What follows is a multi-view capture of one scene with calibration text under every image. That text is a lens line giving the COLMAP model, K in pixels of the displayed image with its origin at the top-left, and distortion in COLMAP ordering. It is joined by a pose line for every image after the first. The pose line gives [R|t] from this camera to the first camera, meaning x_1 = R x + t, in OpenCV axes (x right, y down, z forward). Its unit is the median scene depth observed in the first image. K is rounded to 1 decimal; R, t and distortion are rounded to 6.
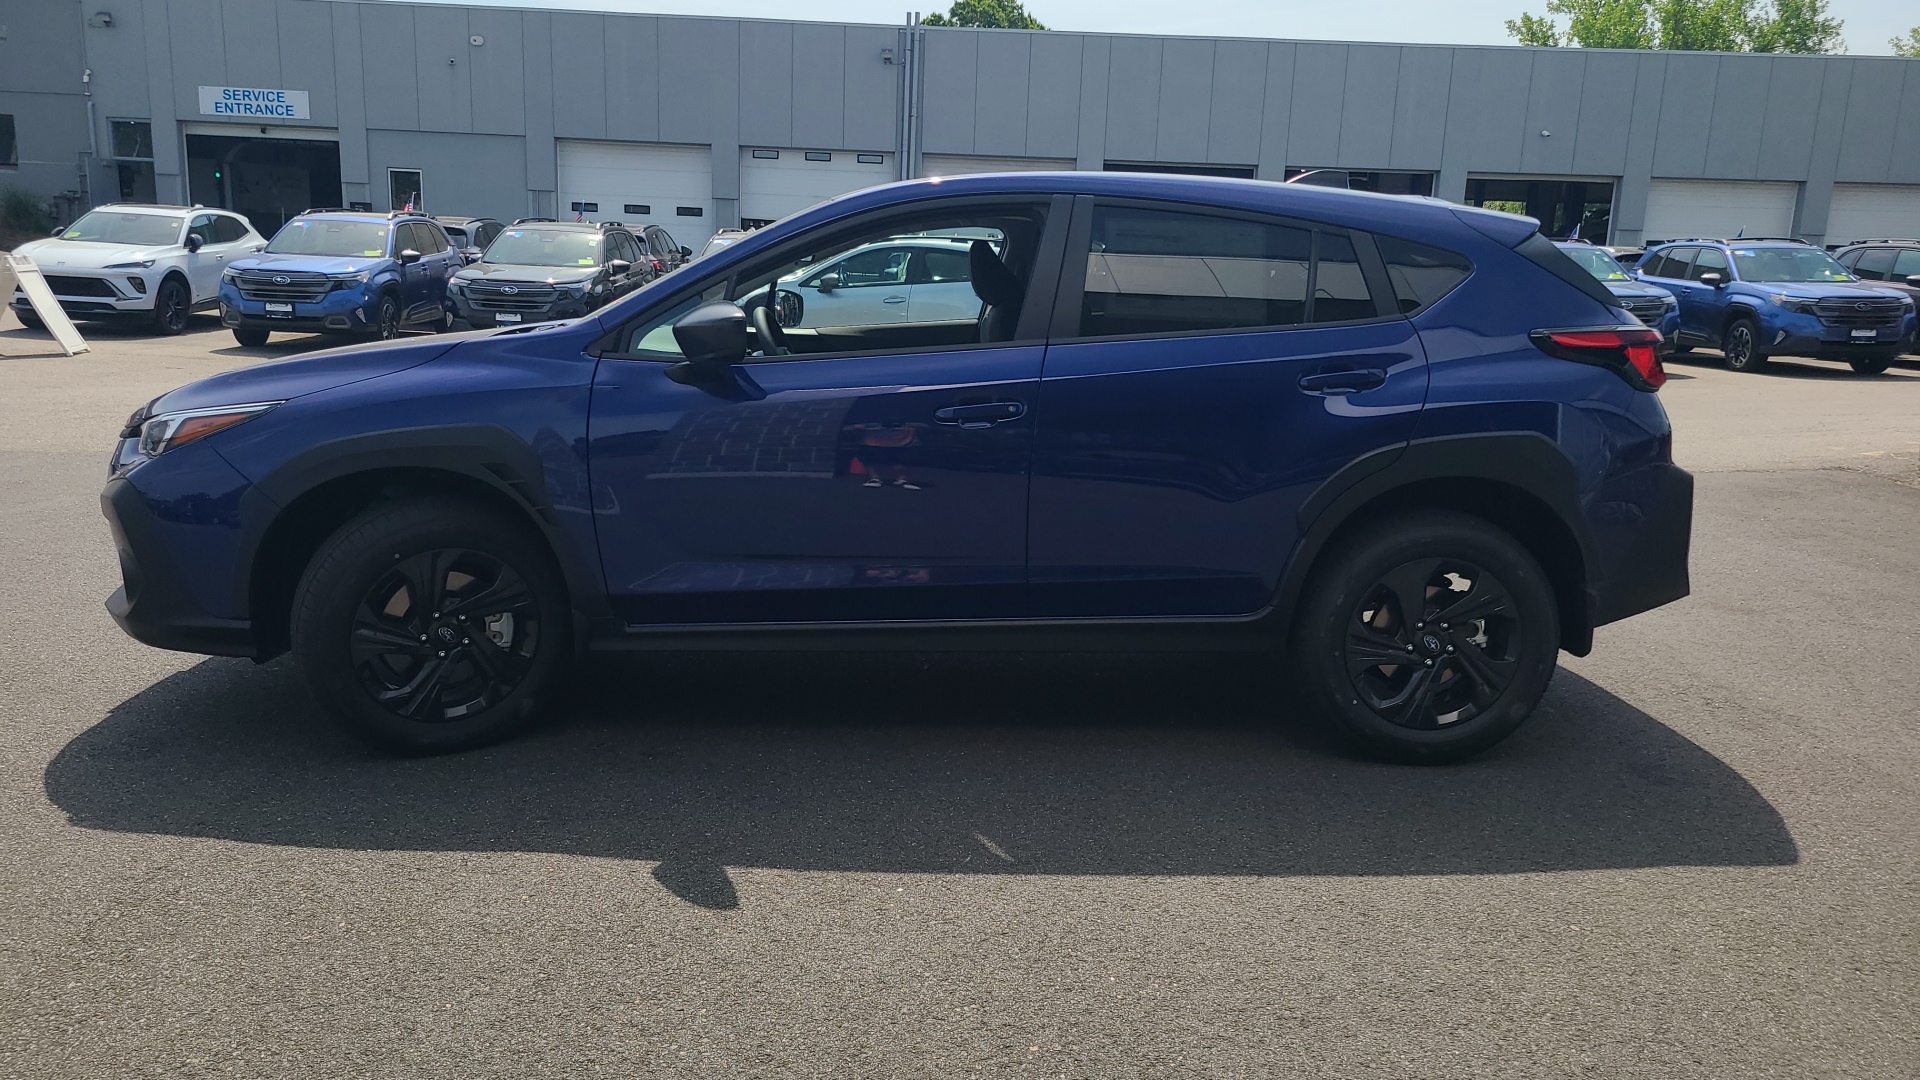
lens RADIAL K [[1416.7, 0, 960.0], [0, 1416.7, 540.0], [0, 0, 1]] dist [0.040300, -0.000632]
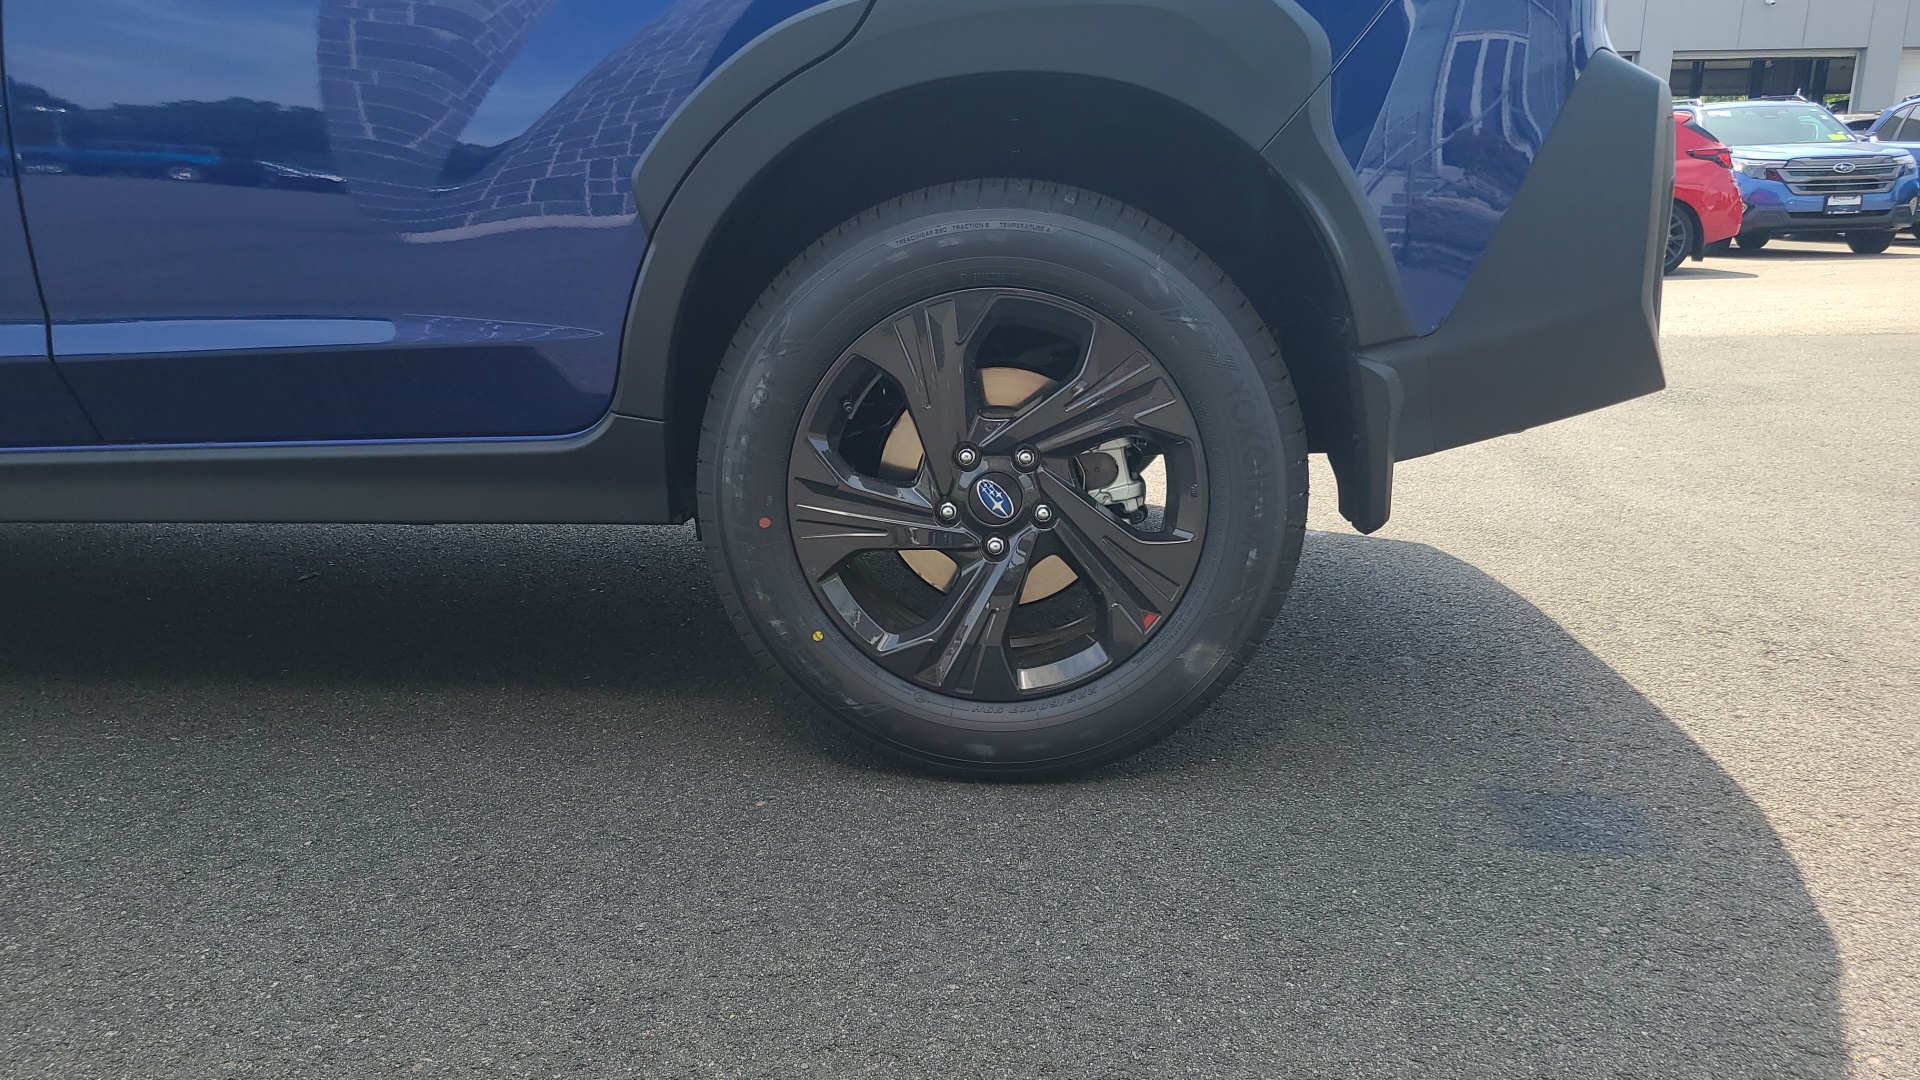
lens RADIAL K [[1422.7, 0, 940.3], [0, 1422.7, 542.1], [0, 0, 1]] dist [0.039915, -0.035891]
pose [[0.989274, -0.000279, -0.146072, 0.375136], [0.005081, 0.999459, 0.032497, 0.071032], [0.145984, -0.032890, 0.988740, 0.575214]]
